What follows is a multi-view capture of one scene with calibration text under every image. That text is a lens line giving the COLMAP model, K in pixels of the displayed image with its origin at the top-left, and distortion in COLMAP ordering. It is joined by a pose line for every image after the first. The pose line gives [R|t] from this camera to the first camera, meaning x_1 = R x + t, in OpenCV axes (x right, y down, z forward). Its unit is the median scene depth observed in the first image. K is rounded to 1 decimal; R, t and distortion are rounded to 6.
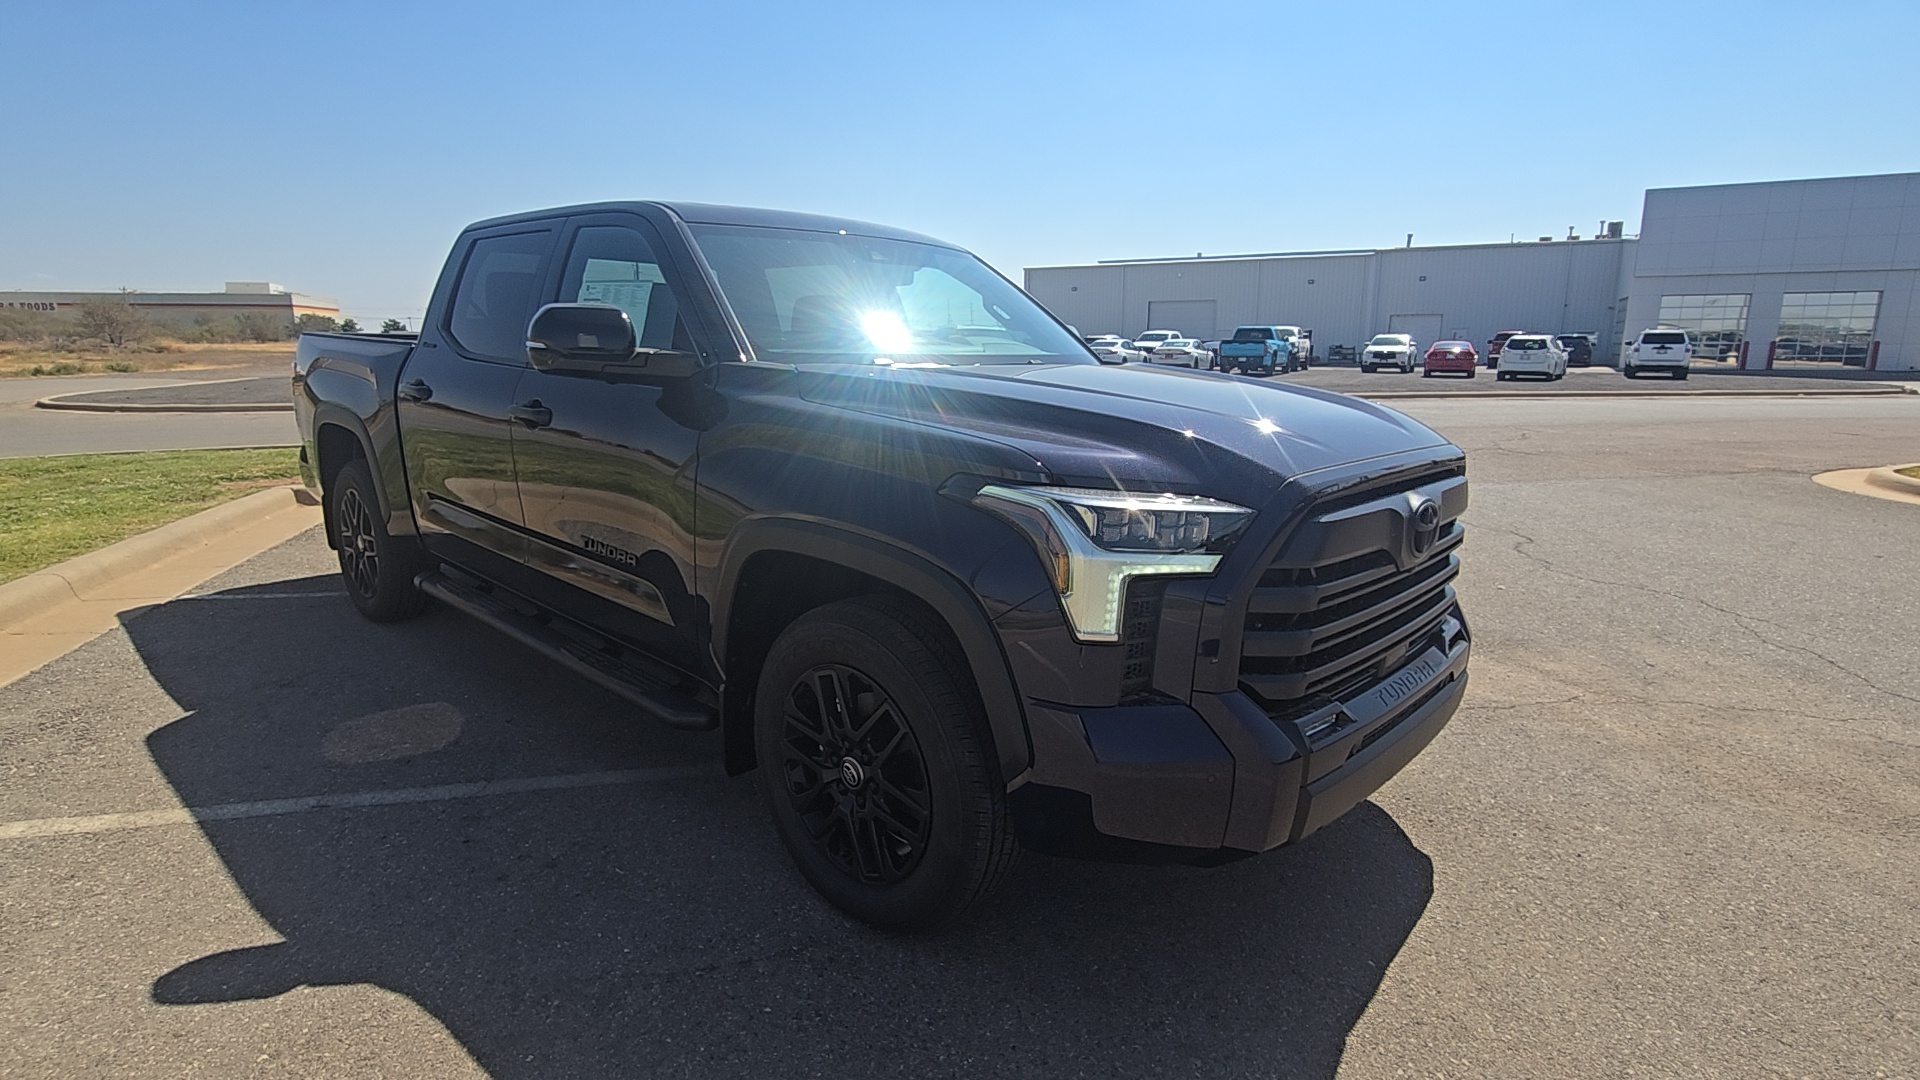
lens RADIAL K [[970.5, 0, 955.2], [0, 970.5, 549.5], [0, 0, 1]] dist [0.001782, -0.001882]
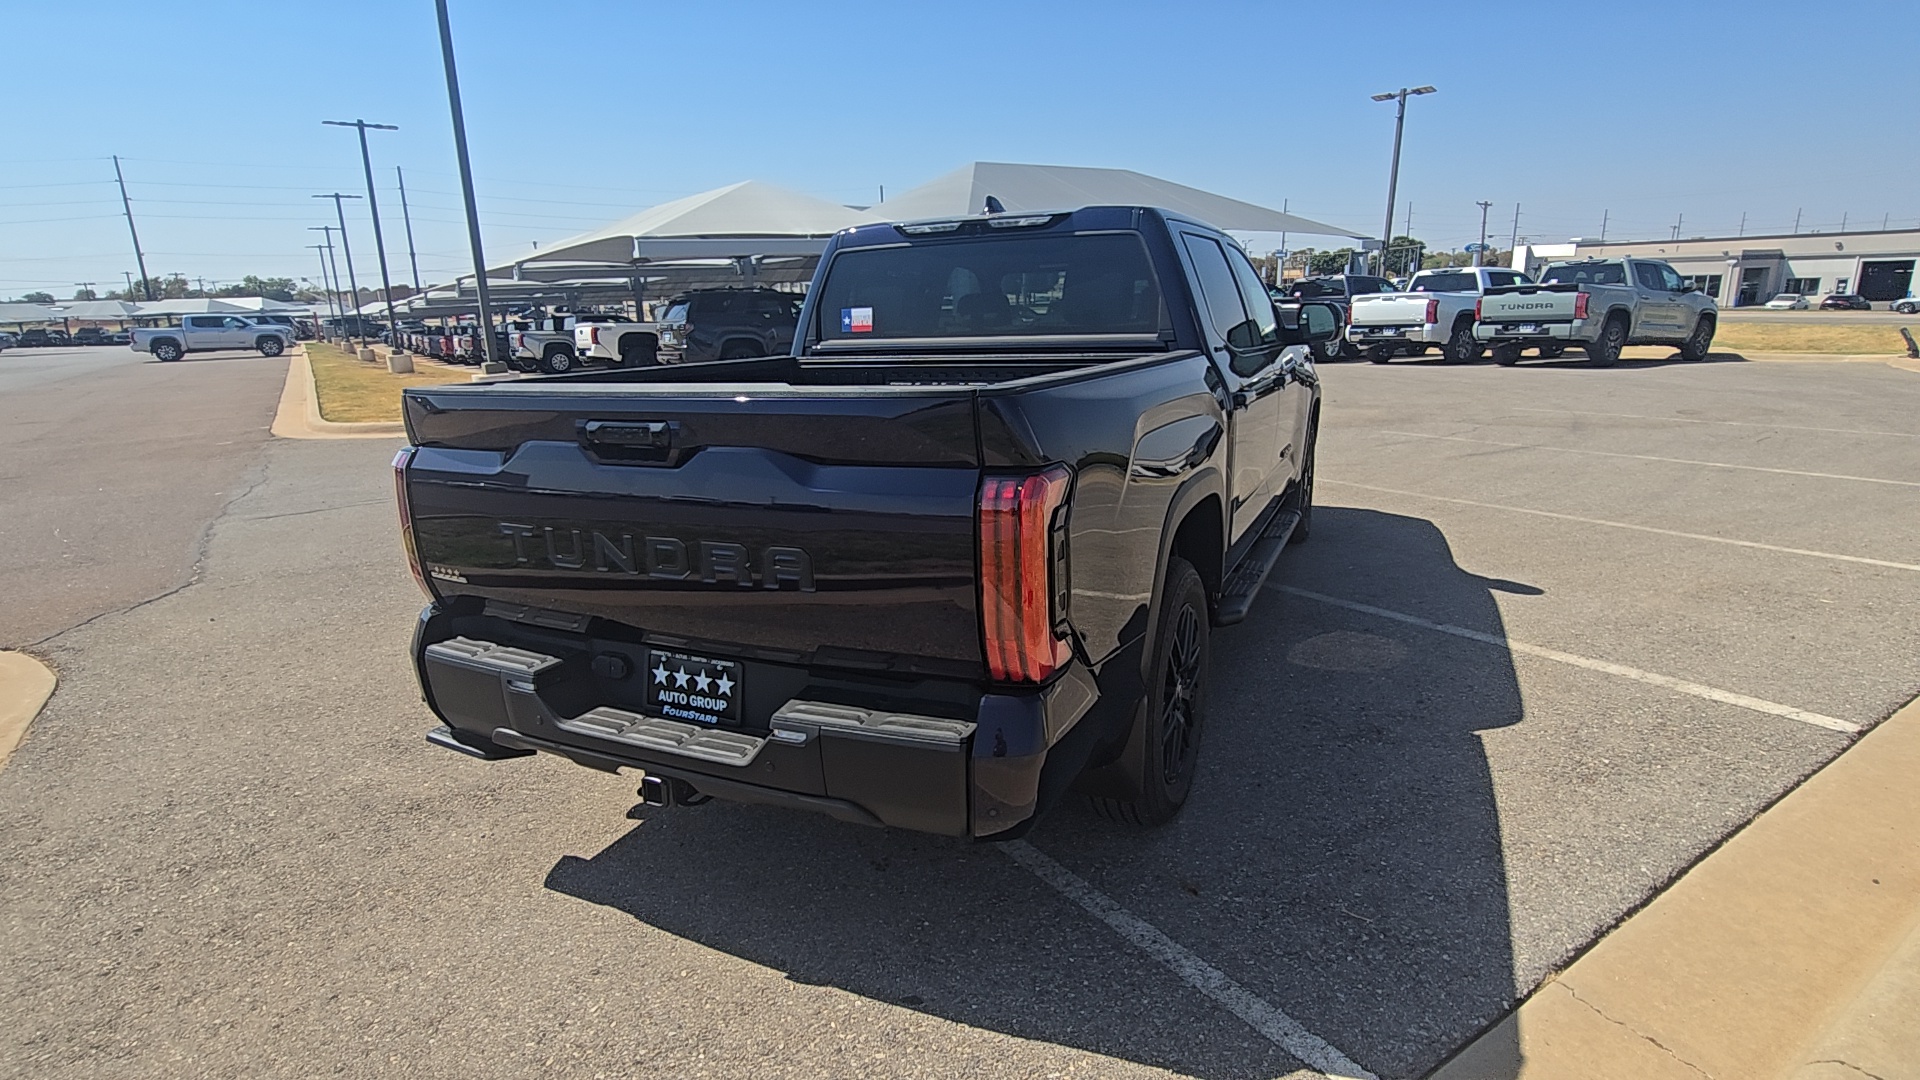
lens RADIAL K [[970.5, 0, 952.9], [0, 970.5, 552.9], [0, 0, 1]] dist [0.001782, -0.001882]
pose [[-0.312682, -0.244185, 0.917934, -1.456938], [0.229485, 0.918343, 0.322465, -0.421569], [-0.921720, 0.311481, -0.231112, 1.637809]]
